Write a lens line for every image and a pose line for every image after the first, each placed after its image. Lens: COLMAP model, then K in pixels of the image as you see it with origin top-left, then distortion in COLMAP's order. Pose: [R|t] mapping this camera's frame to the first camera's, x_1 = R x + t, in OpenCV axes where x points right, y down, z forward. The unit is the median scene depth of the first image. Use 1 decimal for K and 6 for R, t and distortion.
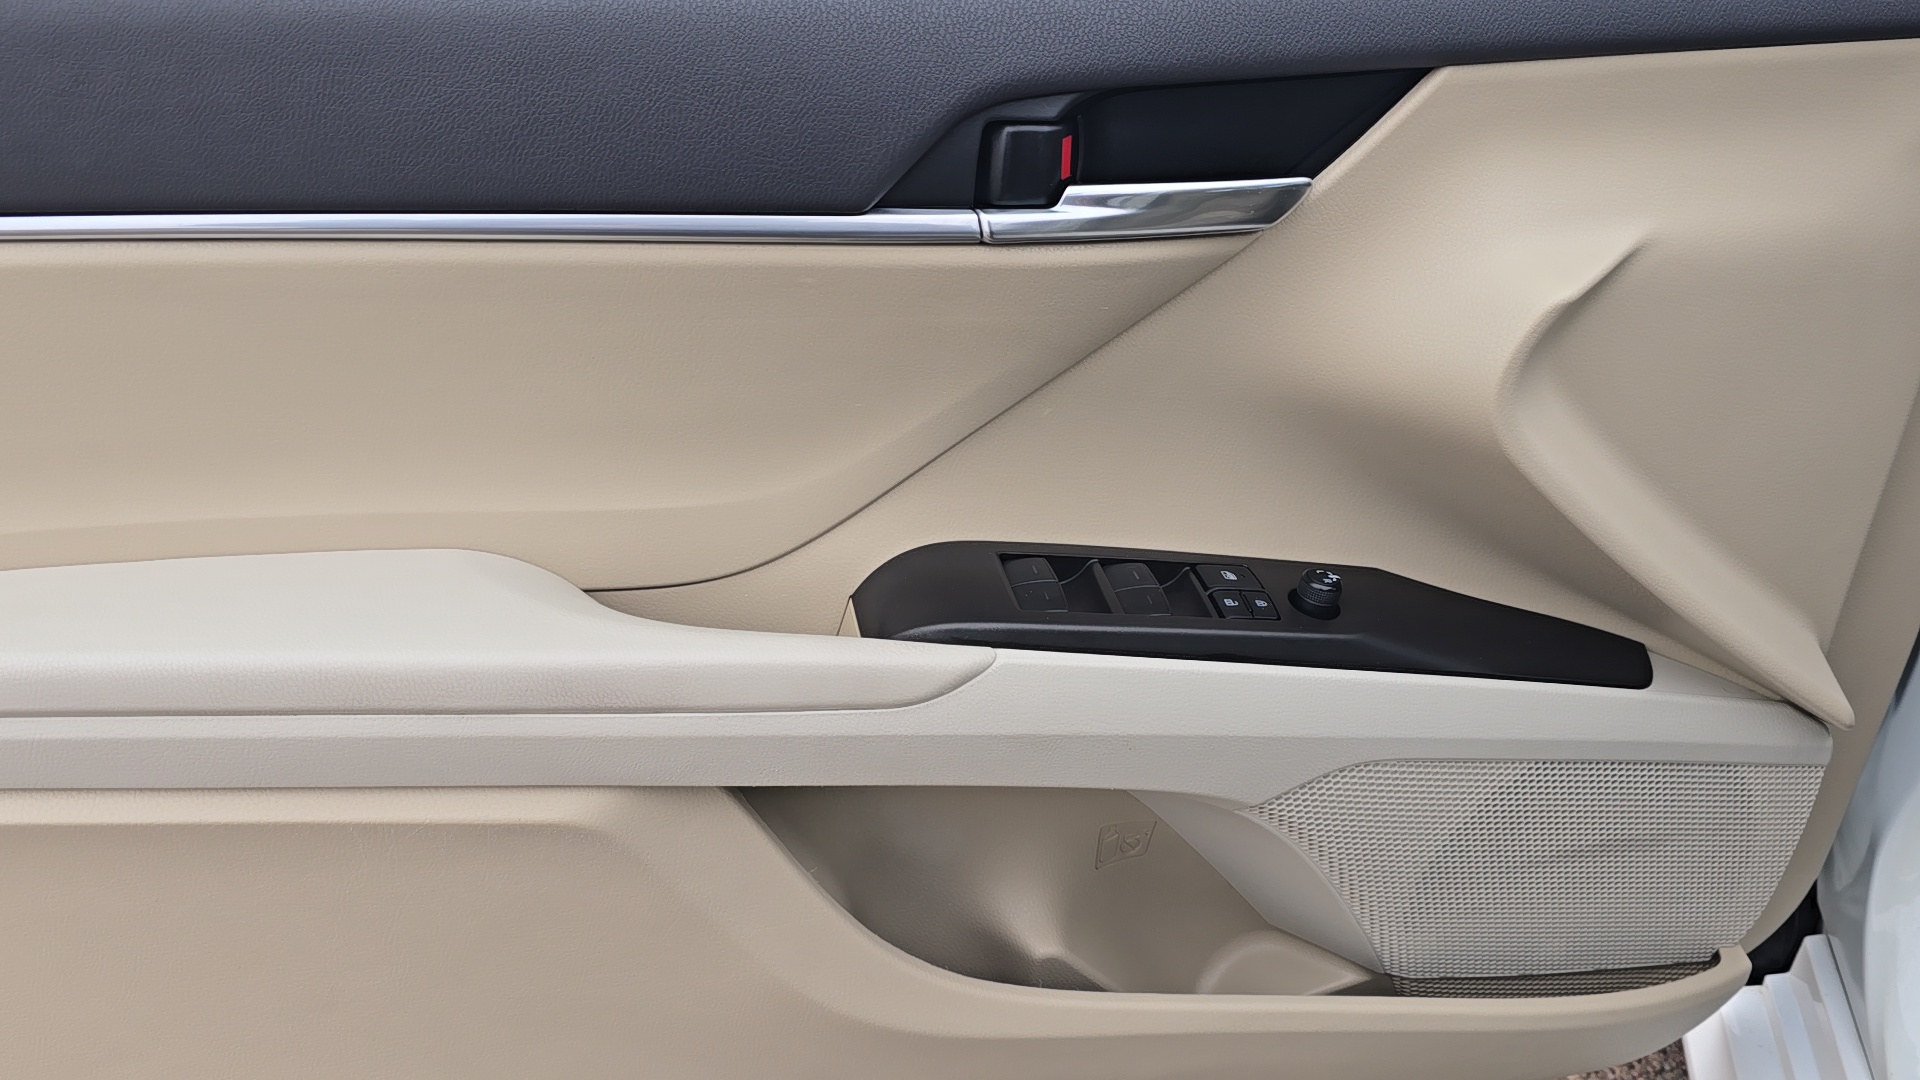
lens RADIAL K [[1587.2, 0, 961.7], [0, 1587.2, 548.0], [0, 0, 1]] dist [-0.004084, 0.009688]
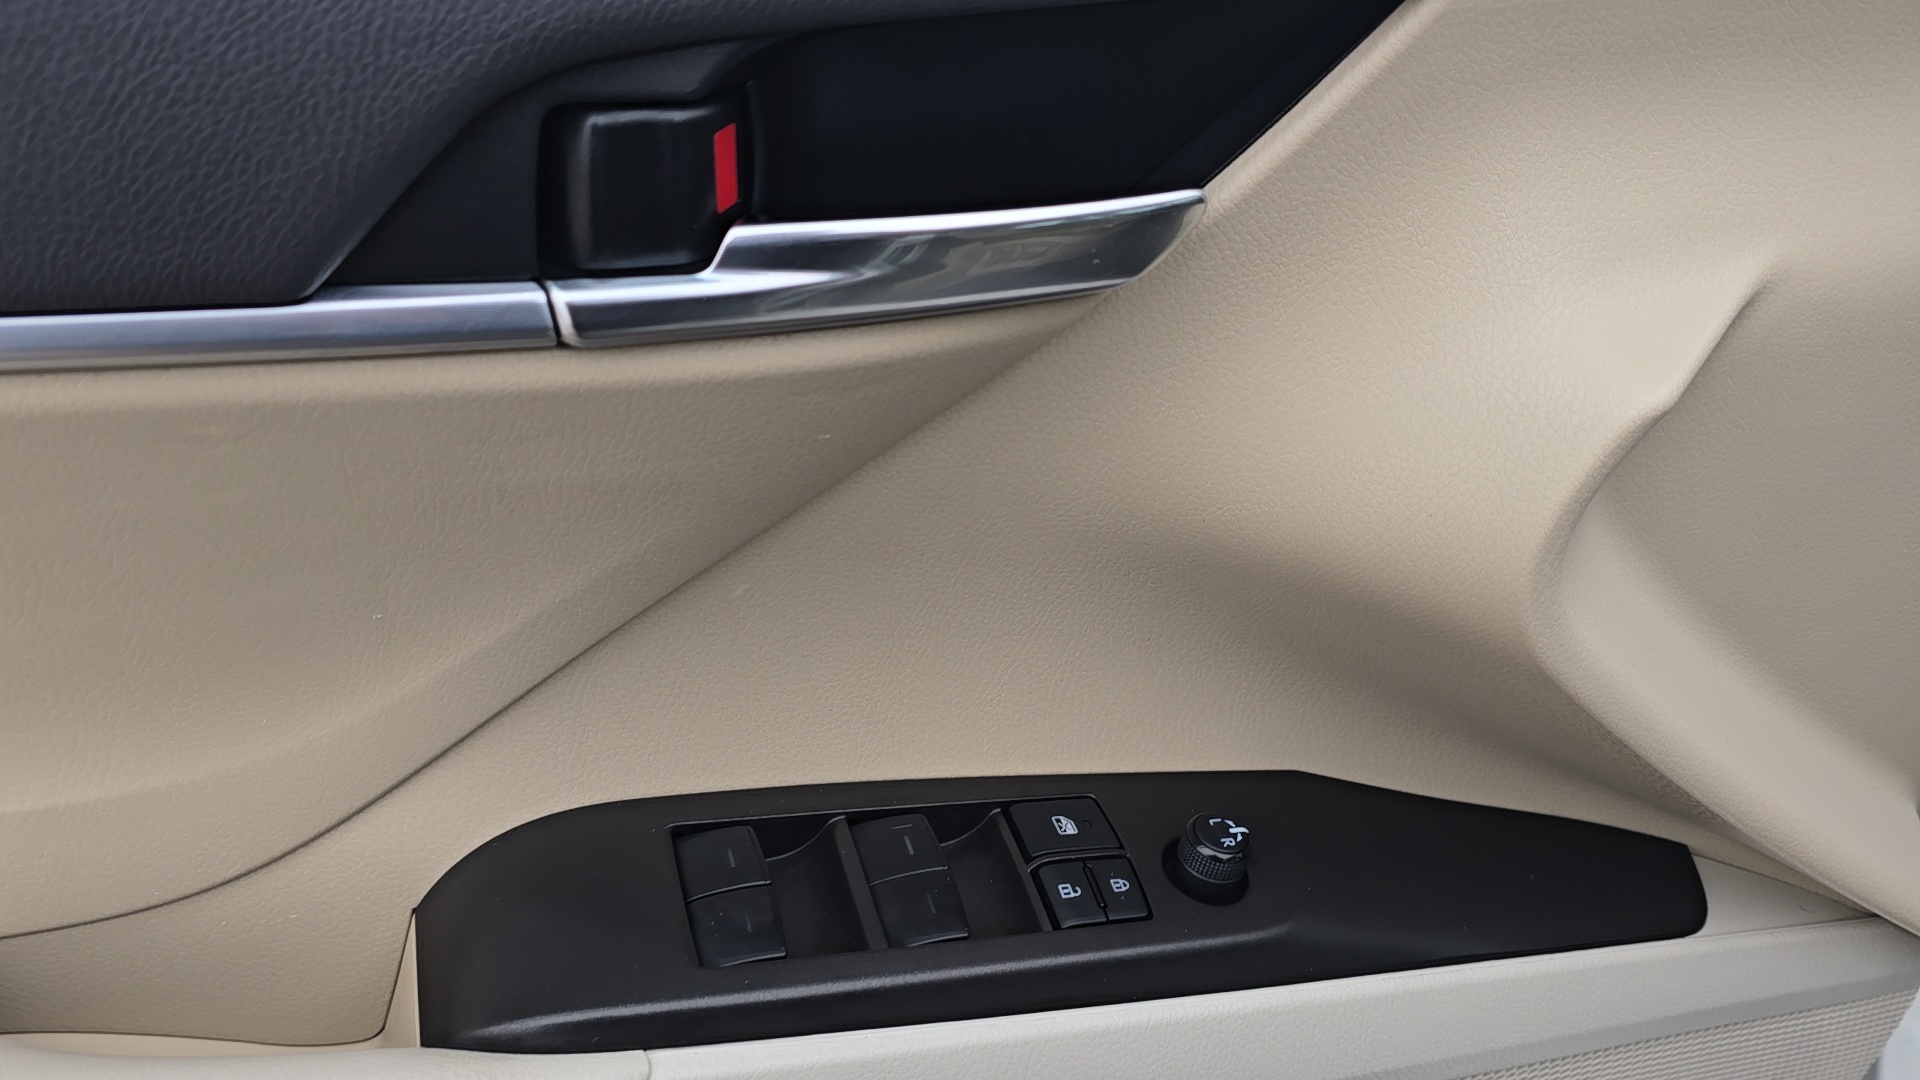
lens RADIAL K [[1587.2, 0, 947.7], [0, 1587.2, 530.0], [0, 0, 1]] dist [-0.004084, 0.009688]
pose [[0.995172, -0.036673, 0.091037, 0.082912], [0.027328, 0.994425, 0.101846, -0.176405], [-0.094264, -0.098867, 0.990626, 0.472169]]
